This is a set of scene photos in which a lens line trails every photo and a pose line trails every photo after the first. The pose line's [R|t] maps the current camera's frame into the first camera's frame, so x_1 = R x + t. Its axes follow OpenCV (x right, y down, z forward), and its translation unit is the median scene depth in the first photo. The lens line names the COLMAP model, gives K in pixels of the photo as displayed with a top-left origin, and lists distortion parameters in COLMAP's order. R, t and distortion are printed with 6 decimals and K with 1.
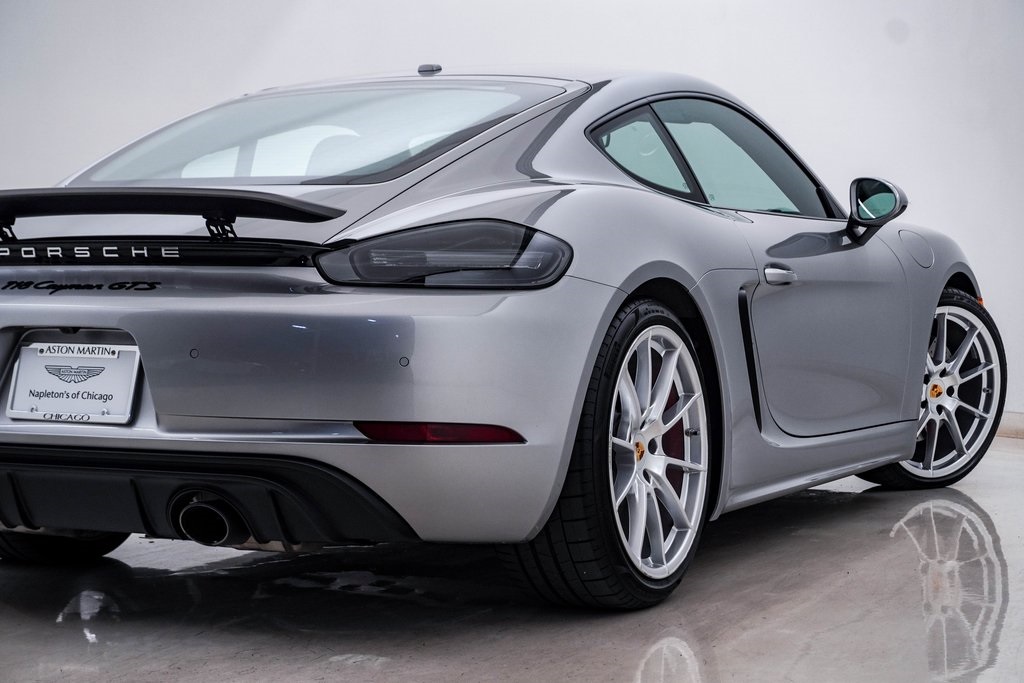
lens RADIAL K [[2177.6, 0, 506.6], [0, 2177.6, 342.0], [0, 0, 1]] dist [0.015768, 0.000000]
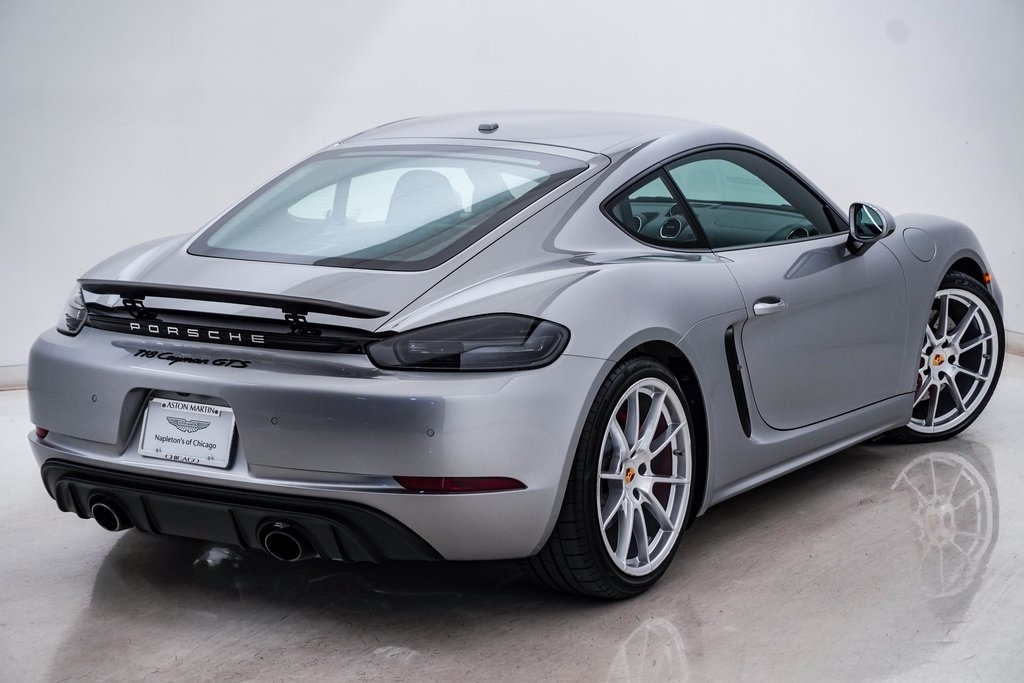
lens RADIAL K [[2177.6, 0, 520.6], [0, 2177.6, 343.8], [0, 0, 1]] dist [0.015768, 0.000000]
pose [[0.996411, 0.017096, -0.082897, 0.110110], [-0.007534, 0.993416, 0.114313, -0.186043], [0.084305, -0.113278, 0.989980, -0.281039]]
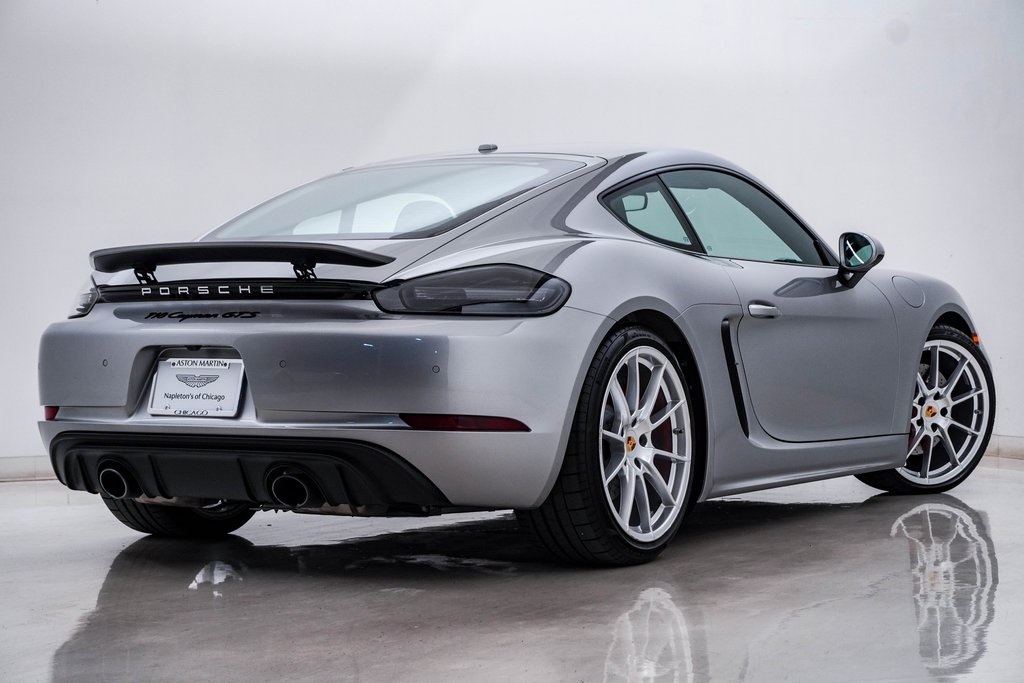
lens RADIAL K [[2177.6, 0, 509.2], [0, 2177.6, 339.8], [0, 0, 1]] dist [0.015768, 0.000000]
pose [[0.996571, -0.002562, -0.082708, 0.104023], [0.000124, 0.999566, -0.029472, 0.028895], [0.082748, 0.029361, 0.996138, -0.320941]]
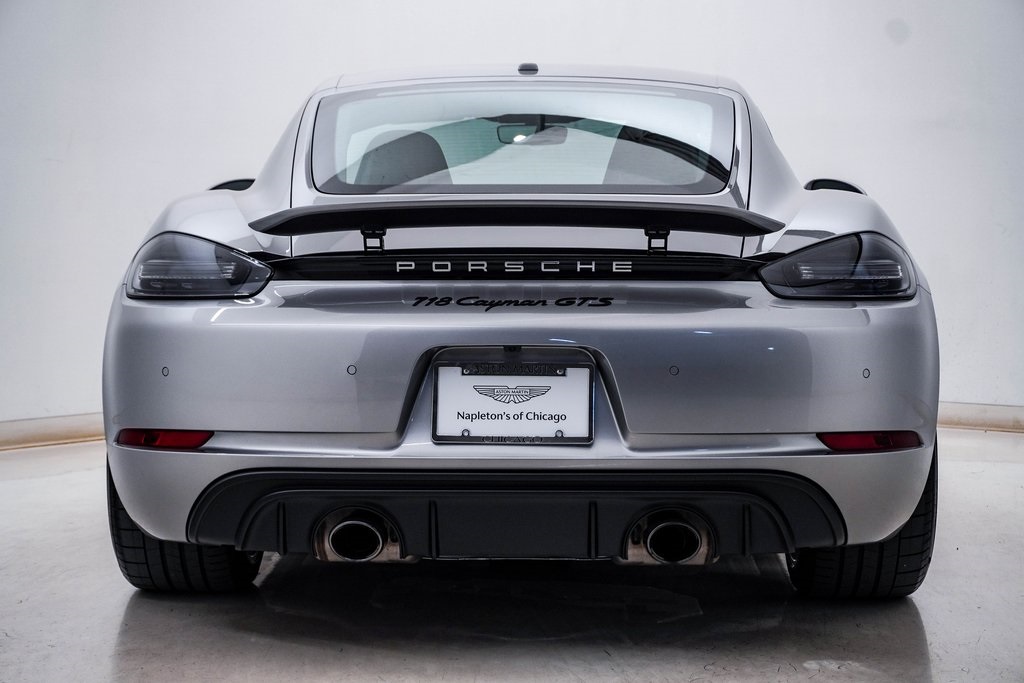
lens RADIAL K [[2177.6, 0, 505.2], [0, 2177.6, 344.9], [0, 0, 1]] dist [0.015768, 0.000000]
pose [[0.902235, -0.022718, 0.430645, -0.611198], [0.013787, 0.999621, 0.023849, -0.029671], [-0.431024, -0.015580, 0.902206, 0.138192]]
